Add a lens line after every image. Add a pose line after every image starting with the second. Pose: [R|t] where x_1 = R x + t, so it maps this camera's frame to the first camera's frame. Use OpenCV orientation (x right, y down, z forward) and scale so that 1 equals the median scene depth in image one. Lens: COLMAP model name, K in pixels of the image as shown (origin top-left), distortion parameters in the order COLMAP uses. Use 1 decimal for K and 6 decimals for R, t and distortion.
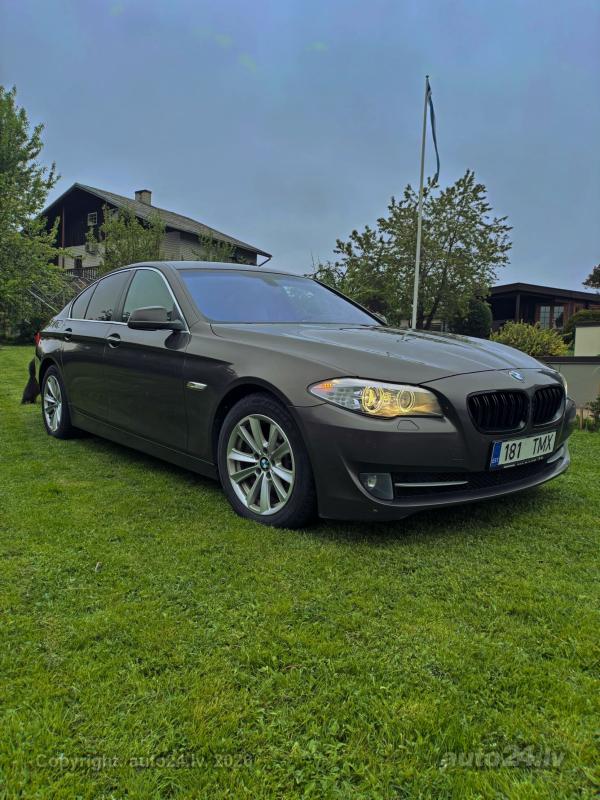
lens RADIAL K [[623.4, 0, 300.0], [0, 623.4, 400.0], [0, 0, 1]] dist [0.034284, -0.010039]
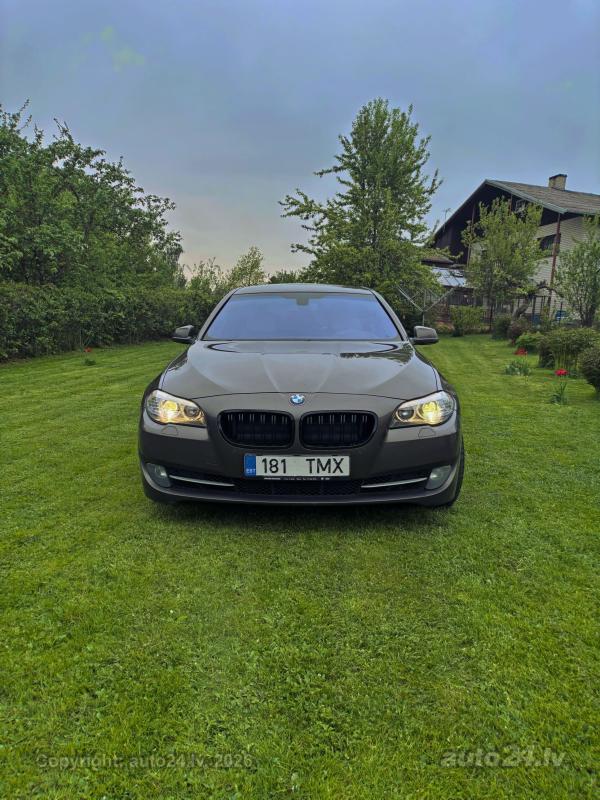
lens RADIAL K [[623.4, 0, 300.0], [0, 623.4, 400.0], [0, 0, 1]] dist [0.034284, -0.010039]
pose [[0.748337, 0.087360, -0.657541, 0.816037], [-0.073229, 0.996111, 0.049000, -0.069842], [0.659264, 0.011483, 0.751823, 0.138485]]
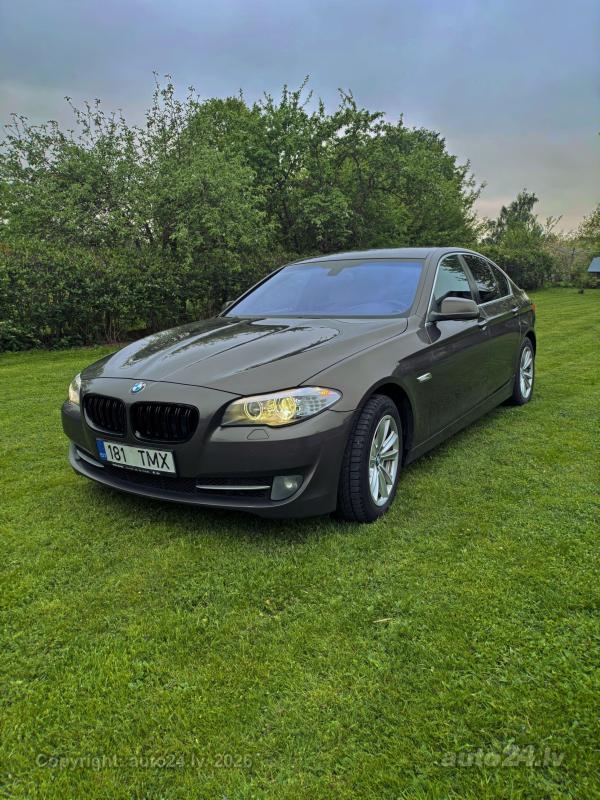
lens RADIAL K [[623.4, 0, 300.0], [0, 623.4, 400.0], [0, 0, 1]] dist [0.034284, -0.010039]
pose [[0.289540, 0.172164, -0.941555, 1.084771], [-0.073295, 0.984790, 0.157530, -0.155755], [0.954355, 0.023400, 0.297755, 0.724293]]
